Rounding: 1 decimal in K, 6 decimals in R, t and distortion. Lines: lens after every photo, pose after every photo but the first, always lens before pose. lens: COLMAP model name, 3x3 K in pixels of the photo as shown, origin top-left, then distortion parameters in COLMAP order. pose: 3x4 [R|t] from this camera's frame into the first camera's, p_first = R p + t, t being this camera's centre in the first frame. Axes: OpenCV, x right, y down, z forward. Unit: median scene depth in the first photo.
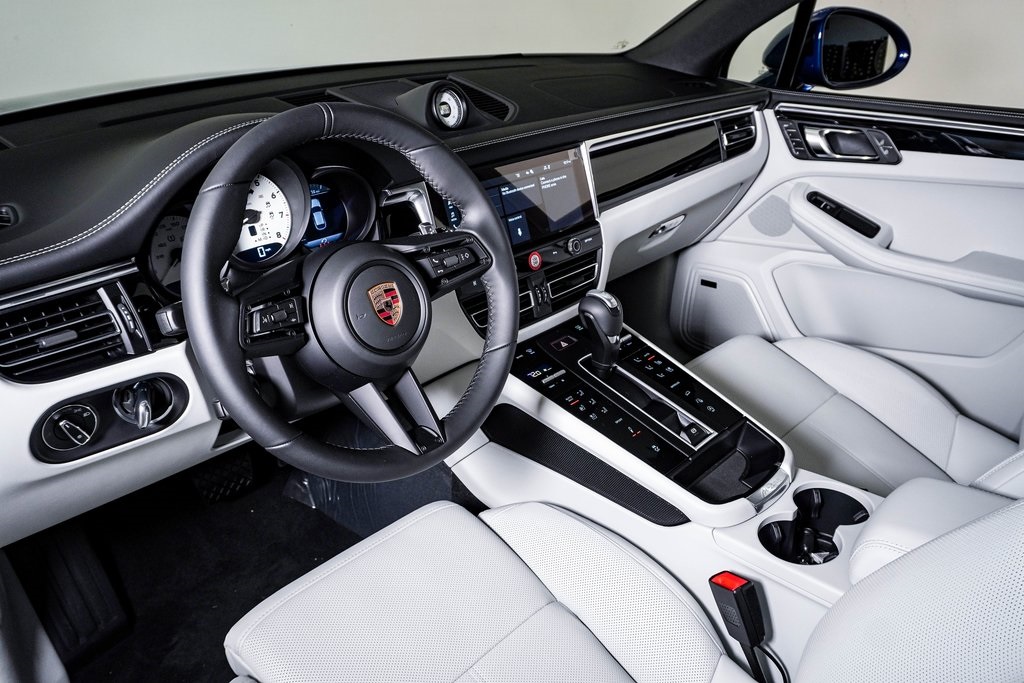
lens RADIAL K [[787.7, 0, 506.9], [0, 787.7, 339.0], [0, 0, 1]] dist [-0.011916, 0.002639]
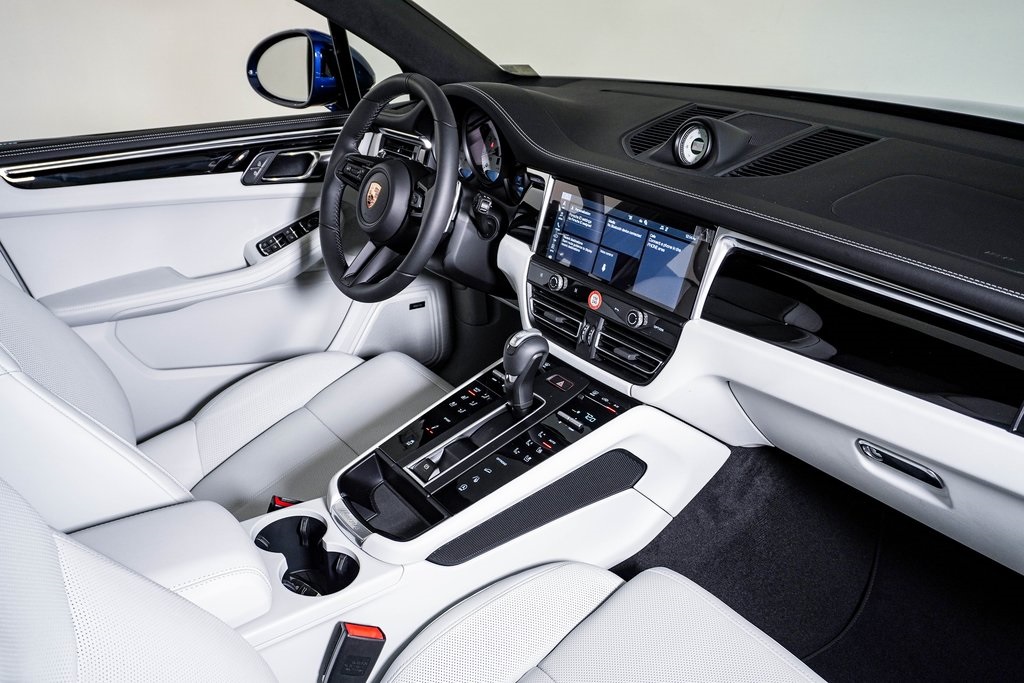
lens RADIAL K [[849.5, 0, 515.2], [0, 849.5, 341.7], [0, 0, 1]] dist [-0.051467, -0.003544]
pose [[-0.180896, 0.405967, -0.895806, 1.245580], [-0.433111, 0.784874, 0.443155, -0.591168], [0.883001, 0.468149, 0.033849, 1.112989]]
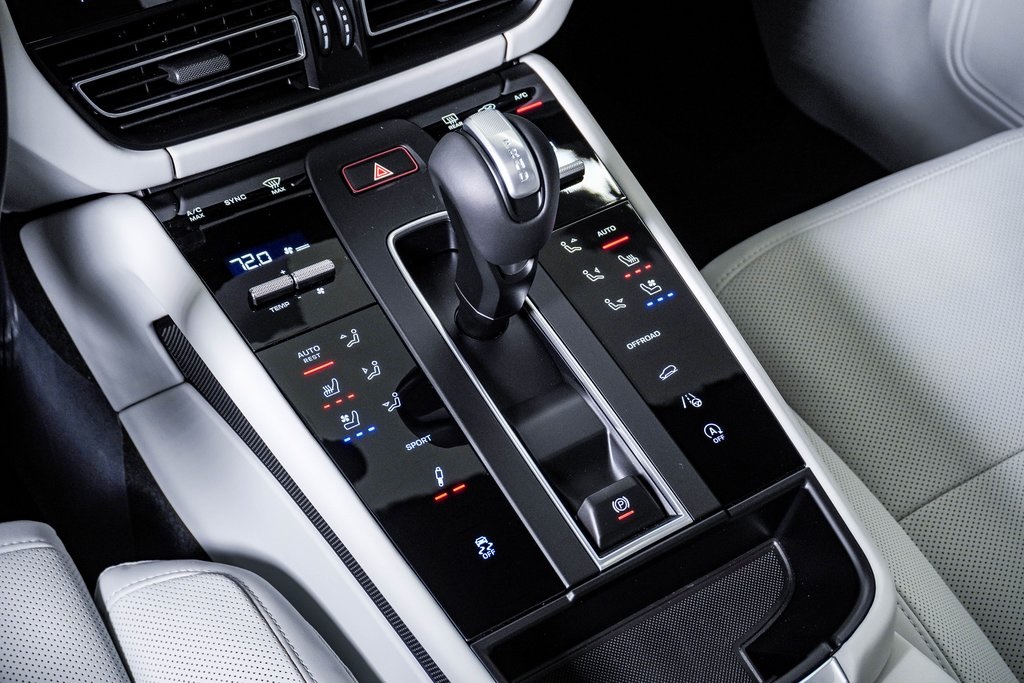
lens RADIAL K [[1474.7, 0, 517.7], [0, 1474.7, 350.9], [0, 0, 1]] dist [0.009581, 0.000000]
pose [[0.971693, 0.170784, -0.163232, 0.325444], [-0.110612, 0.939421, 0.324428, -0.180988], [0.208751, -0.297189, 0.931720, 0.435598]]
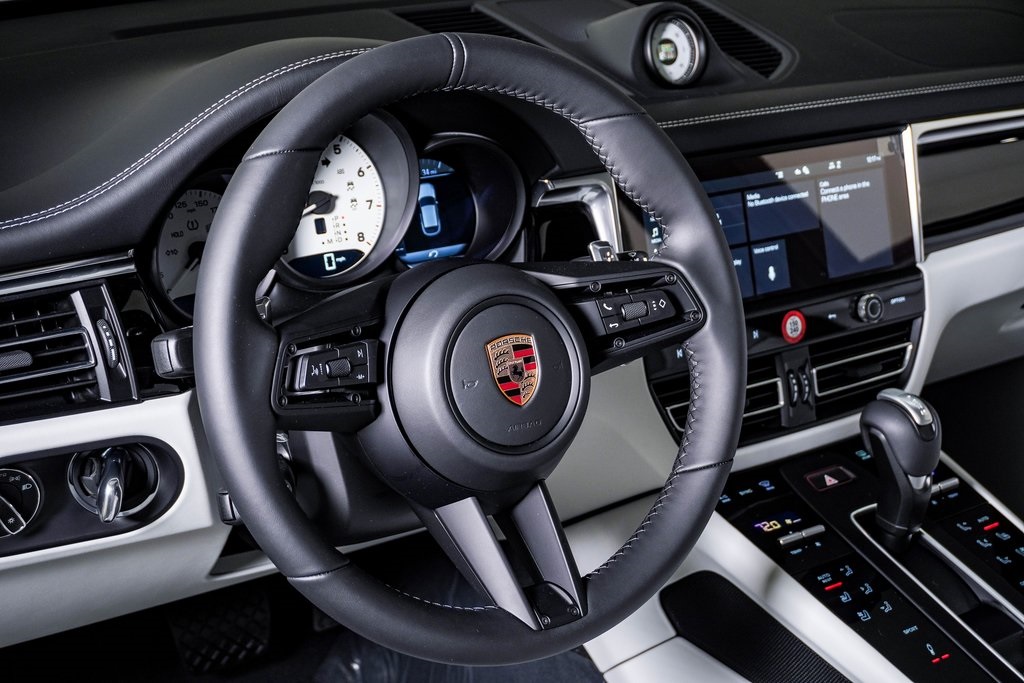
lens RADIAL K [[1474.7, 0, 513.9], [0, 1474.7, 342.0], [0, 0, 1]] dist [0.009581, 0.000000]
pose [[0.976888, 0.111237, -0.182525, 0.041984], [-0.124985, 0.989988, -0.065600, 0.007539], [0.173400, 0.086897, 0.981010, -0.087245]]
